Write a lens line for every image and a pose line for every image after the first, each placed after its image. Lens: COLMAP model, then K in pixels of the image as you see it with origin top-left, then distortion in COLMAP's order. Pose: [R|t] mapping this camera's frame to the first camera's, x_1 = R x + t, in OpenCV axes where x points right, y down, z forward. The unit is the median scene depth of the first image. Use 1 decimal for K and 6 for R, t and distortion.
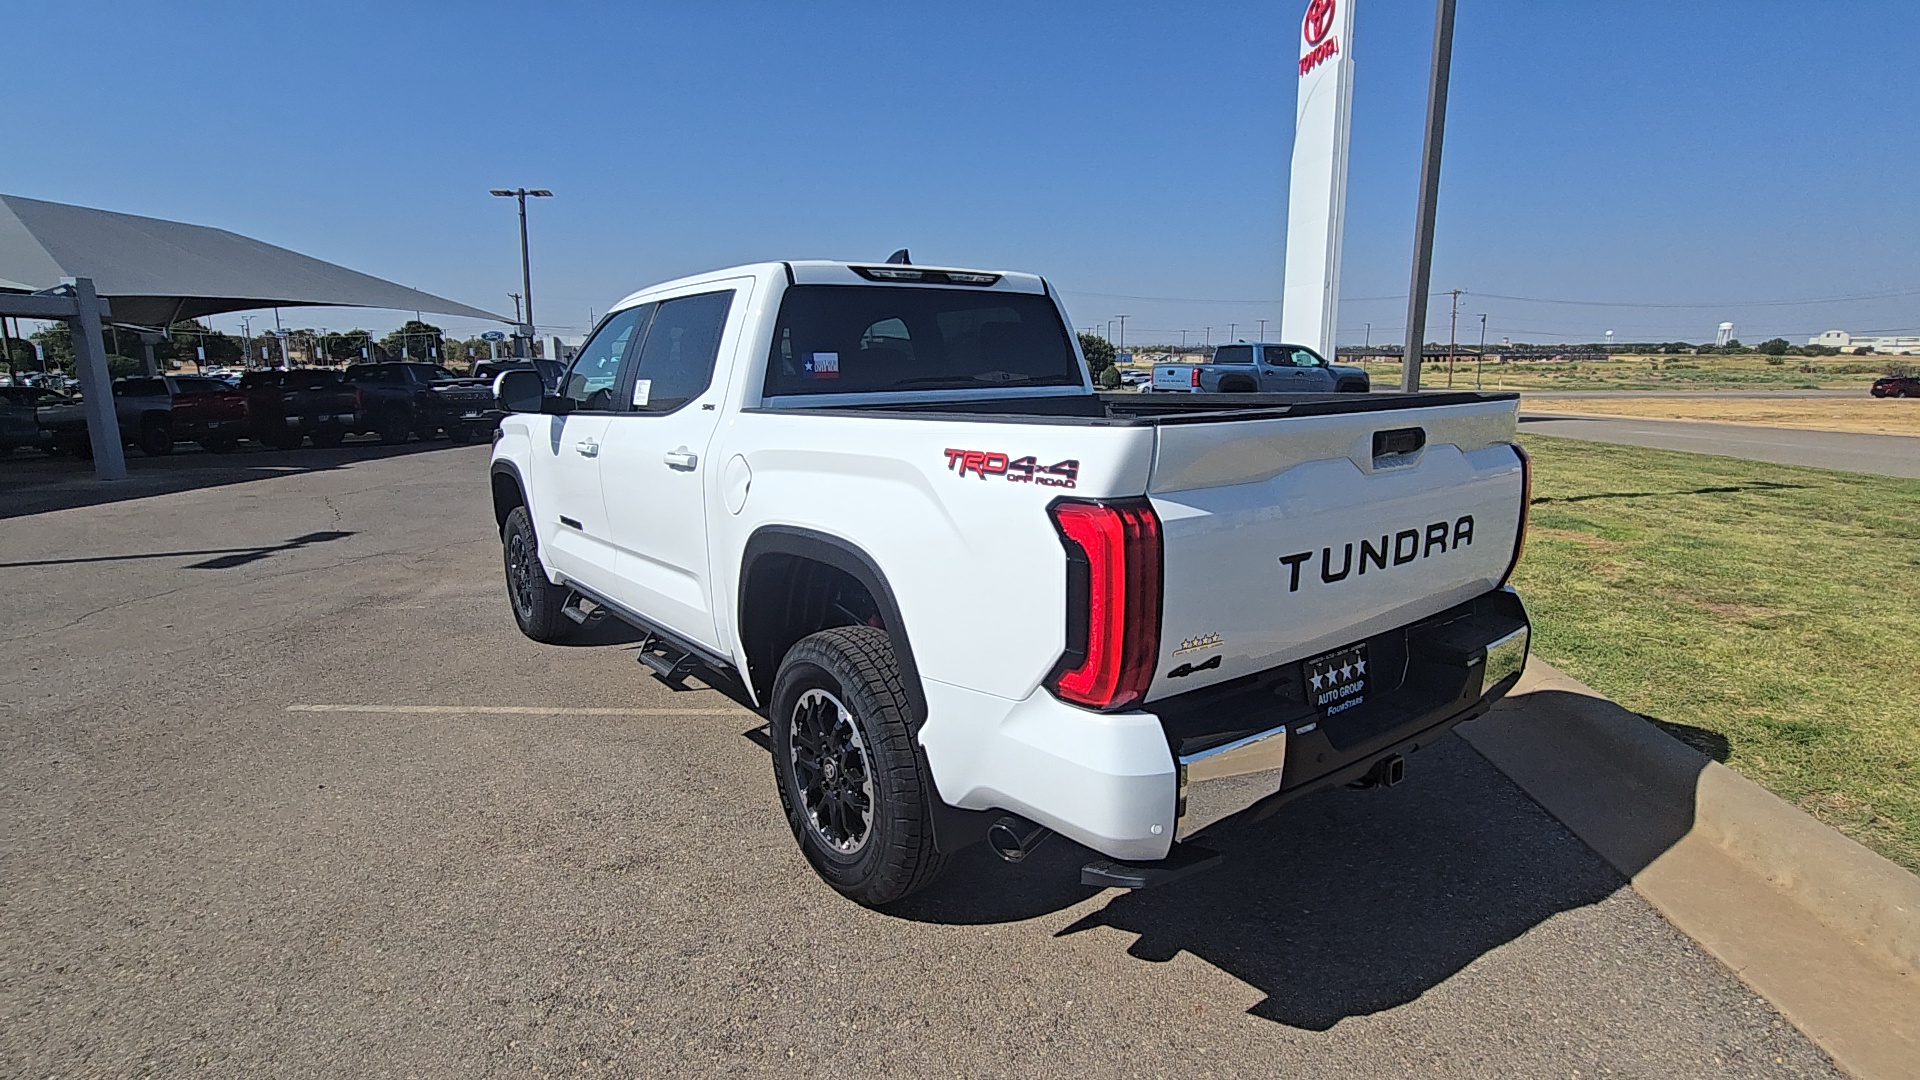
lens RADIAL K [[969.7, 0, 955.2], [0, 969.7, 555.8], [0, 0, 1]] dist [-0.001361, 0.000666]
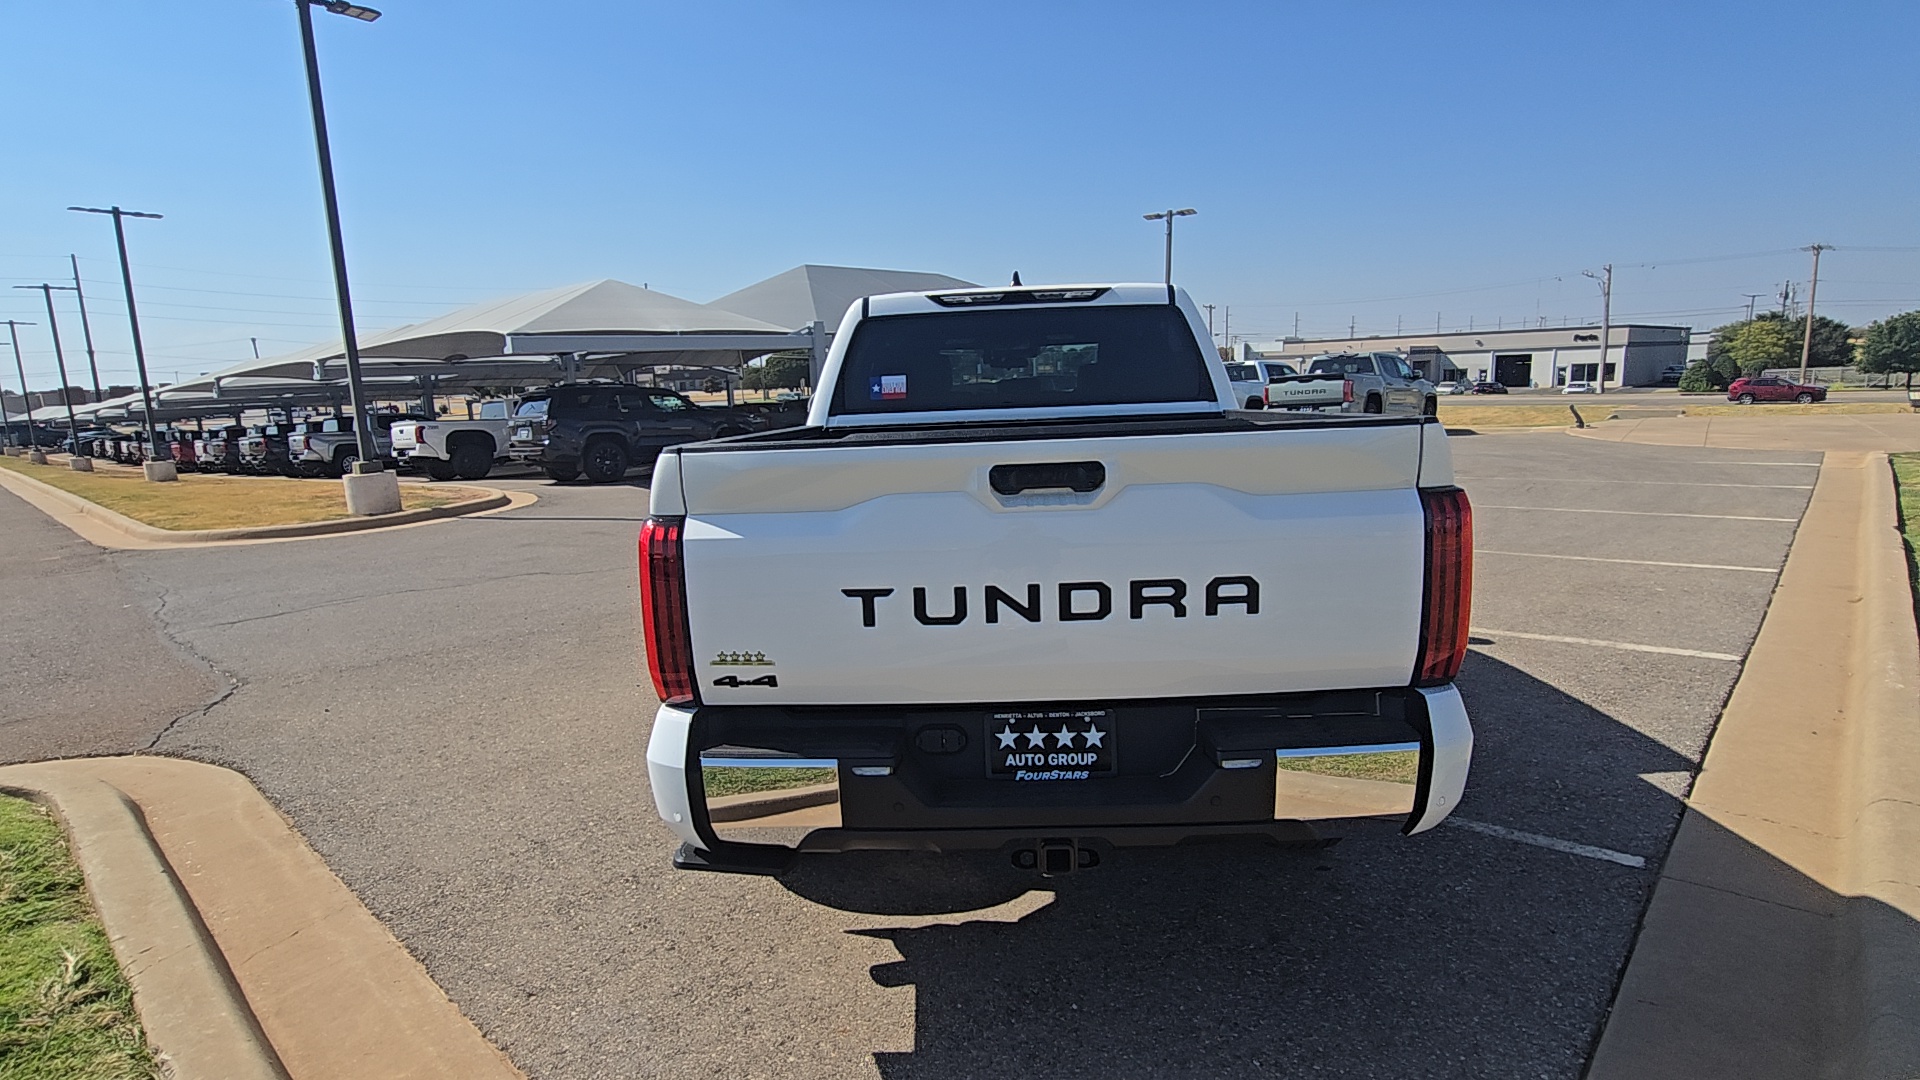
lens RADIAL K [[969.7, 0, 951.4], [0, 969.7, 553.9], [0, 0, 1]] dist [-0.001361, 0.000666]
pose [[0.769329, 0.093284, -0.632006, 0.638428], [-0.096680, 0.994888, 0.029159, -0.045043], [0.631495, 0.038669, 0.774415, 0.188256]]
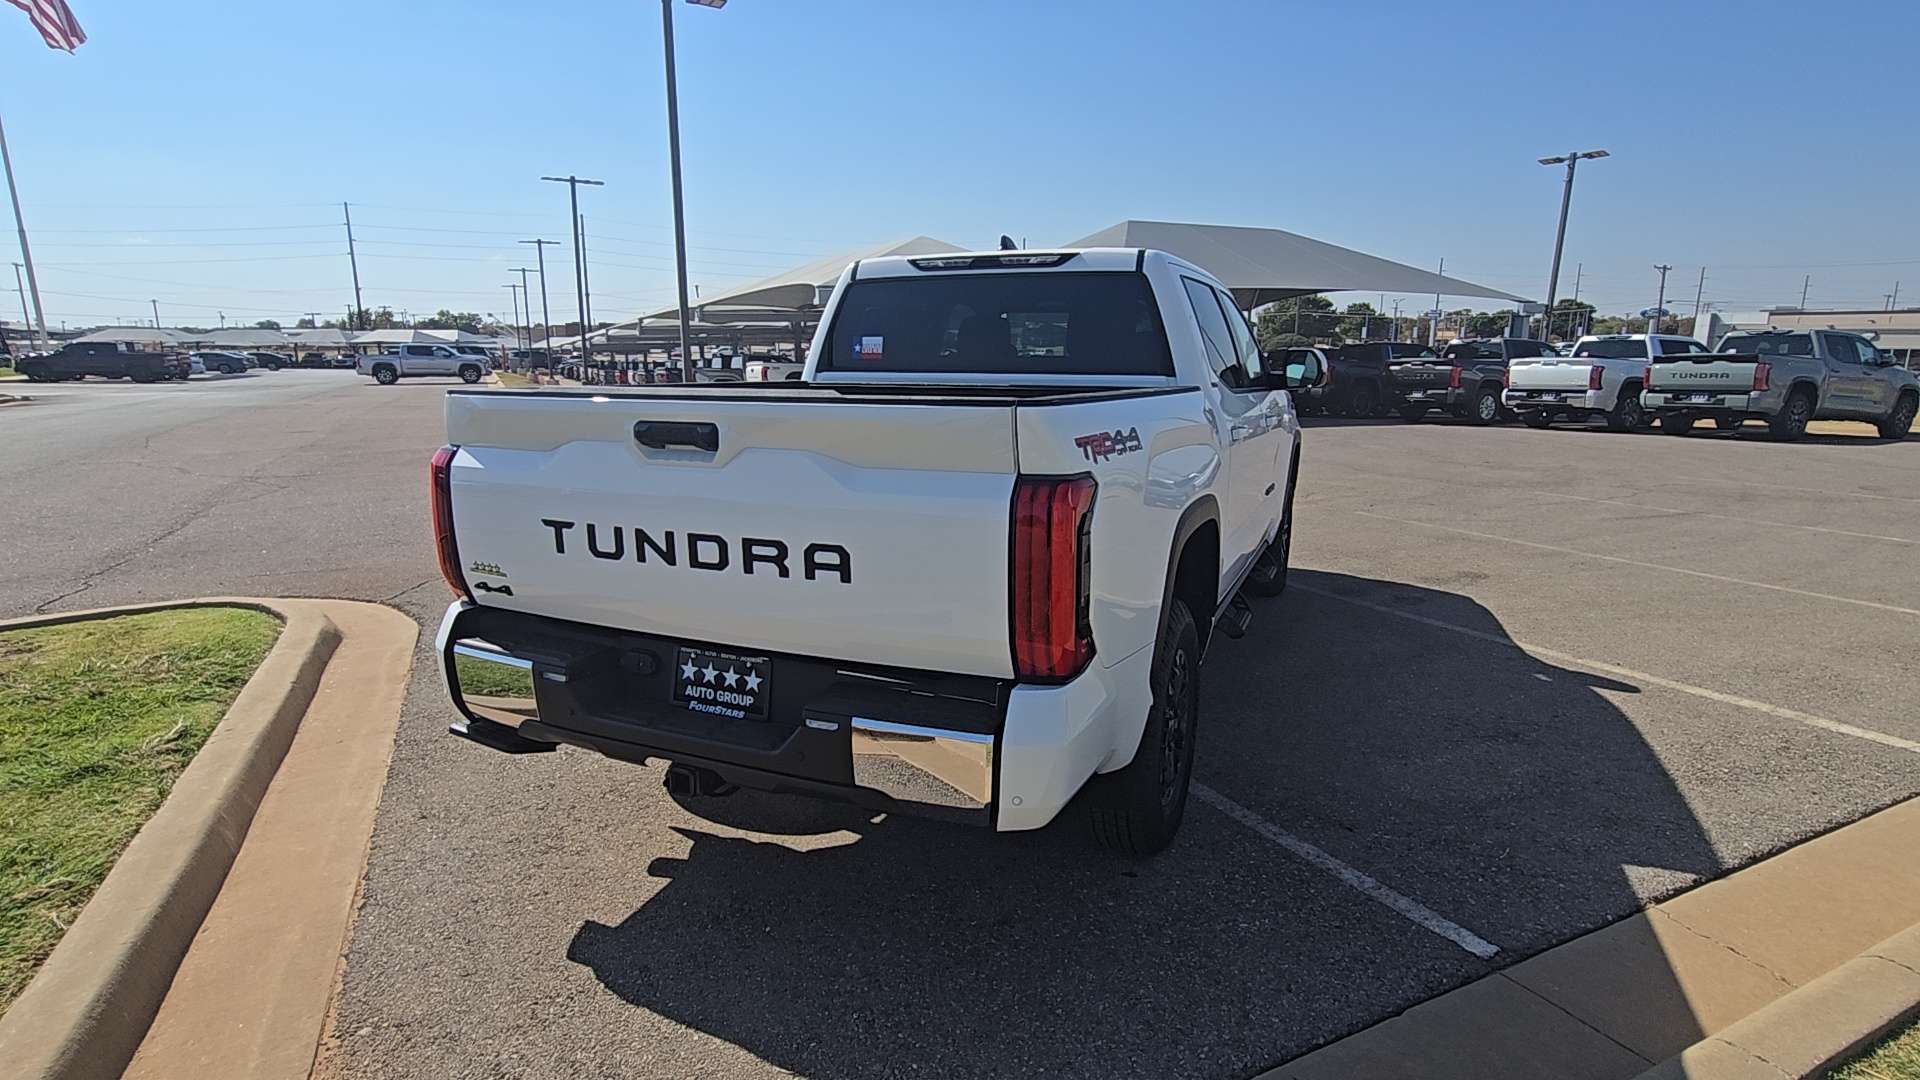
lens RADIAL K [[969.7, 0, 950.9], [0, 969.7, 554.6], [0, 0, 1]] dist [-0.001361, 0.000666]
pose [[0.482069, 0.195024, -0.854152, 0.957813], [-0.178470, 0.976328, 0.122194, -0.112829], [0.857763, 0.093535, 0.505464, 0.515252]]
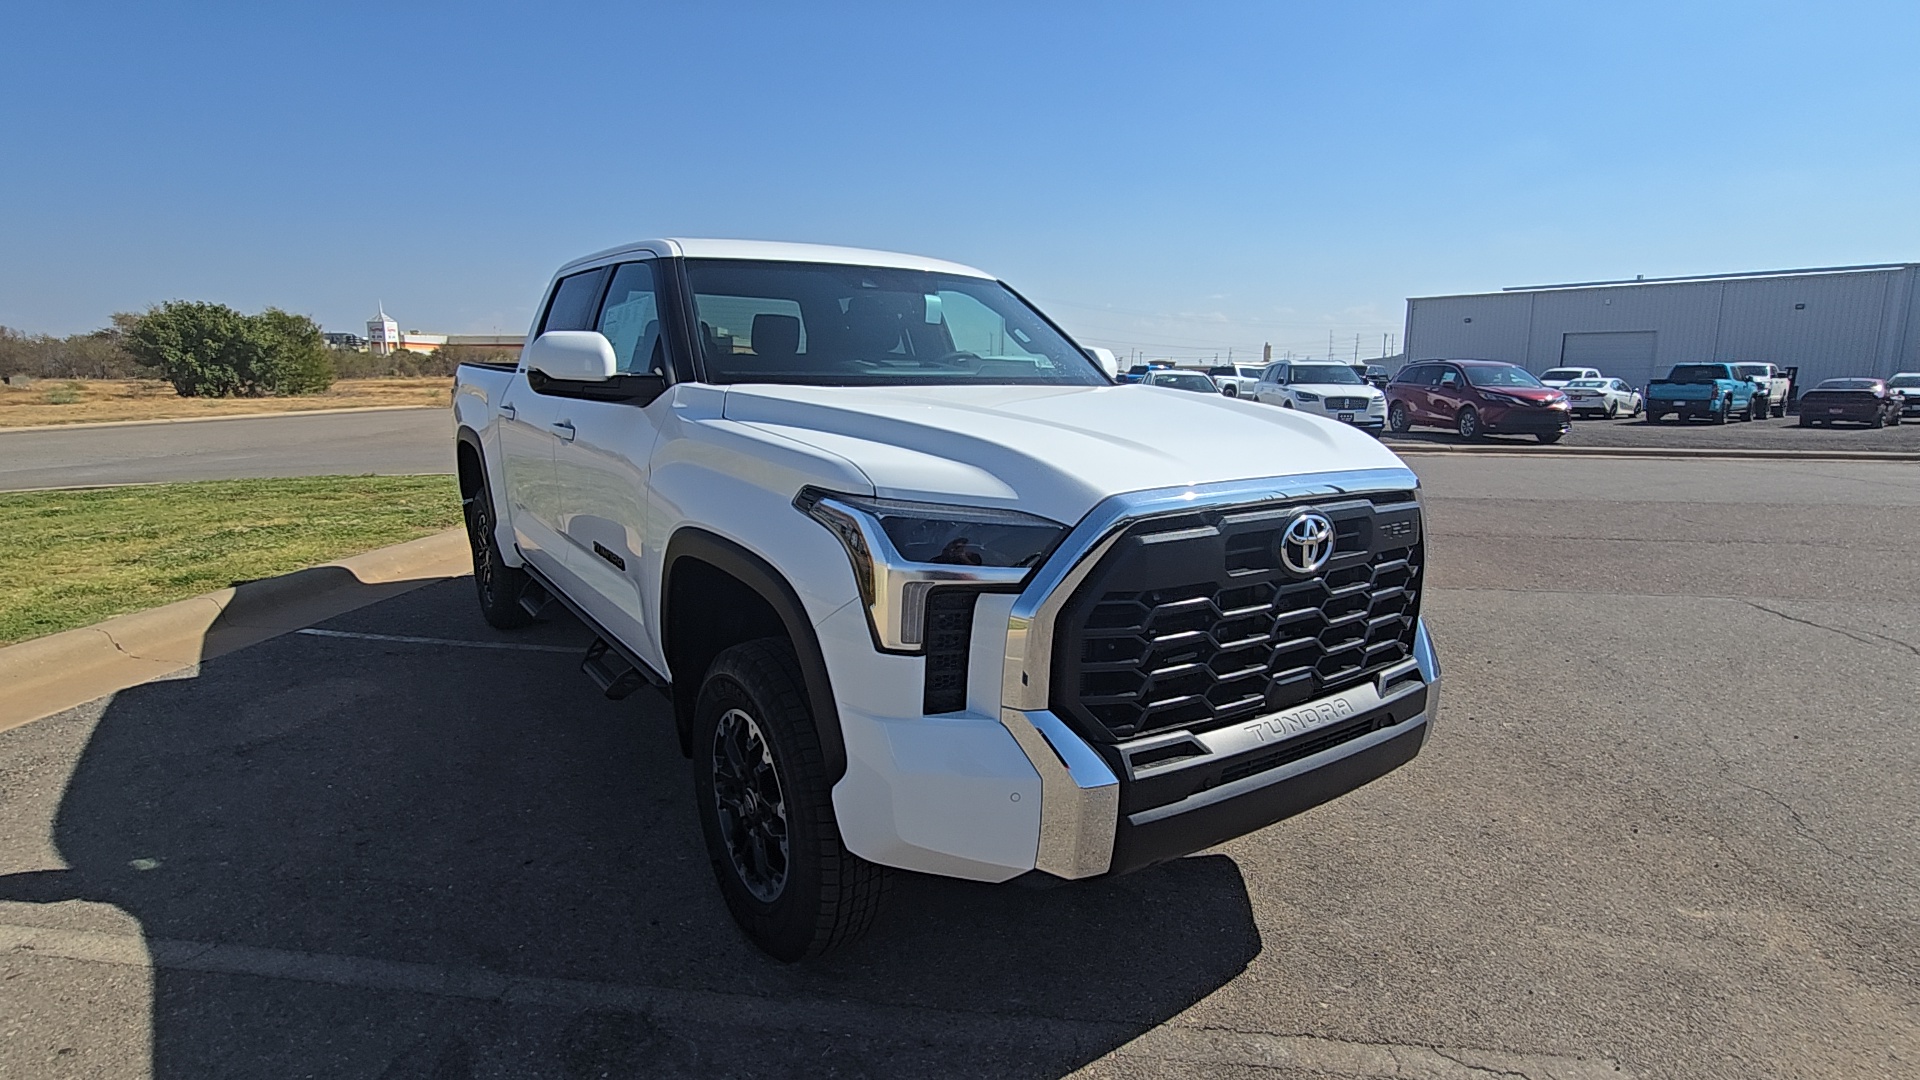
lens RADIAL K [[969.7, 0, 954.3], [0, 969.7, 531.1], [0, 0, 1]] dist [-0.001361, 0.000666]
pose [[-0.999140, -0.004877, 0.041188, -0.474622], [0.010159, 0.934035, 0.357036, -0.475061], [-0.040212, 0.357147, -0.933182, 2.547751]]
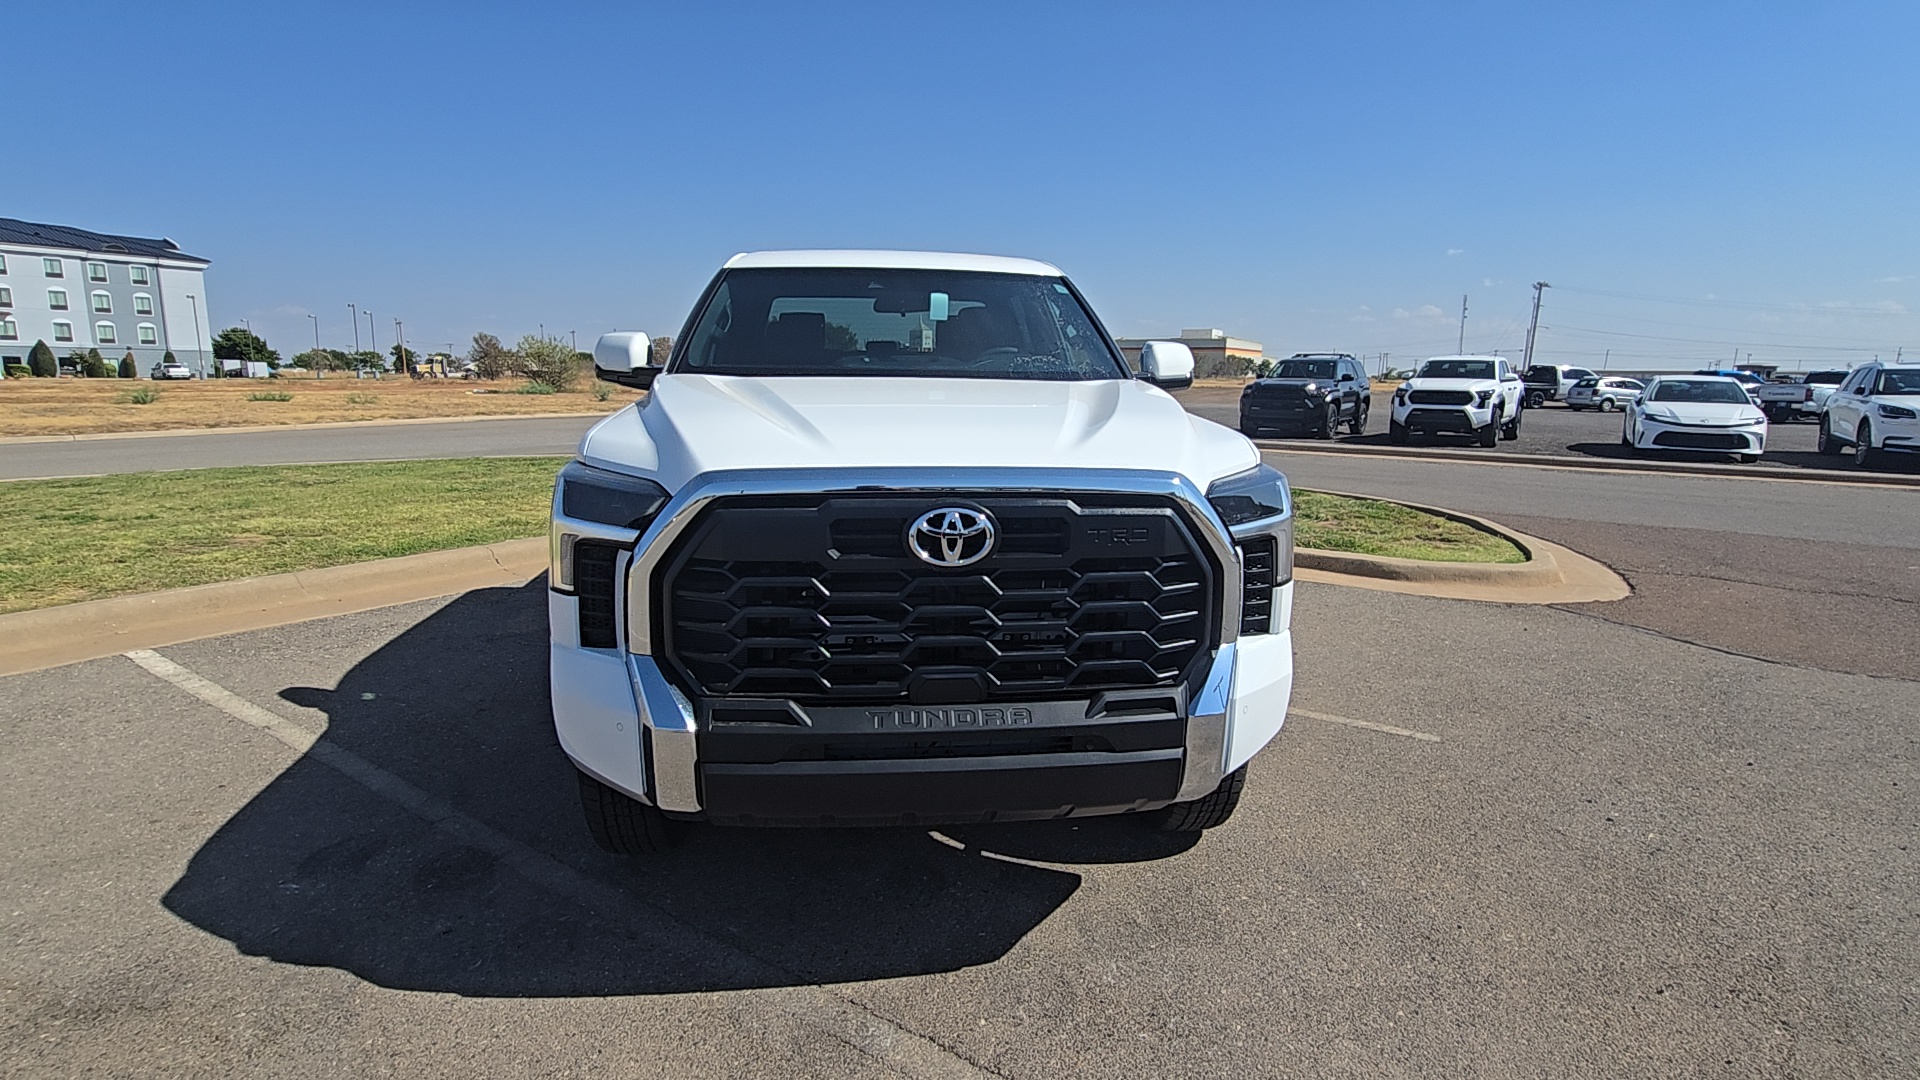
lens RADIAL K [[969.7, 0, 959.7], [0, 969.7, 534.7], [0, 0, 1]] dist [-0.001361, 0.000666]
pose [[-0.860169, -0.087900, 0.502377, -0.980931], [0.097164, 0.938750, 0.330616, -0.444546], [-0.500667, 0.333199, -0.798944, 2.442682]]
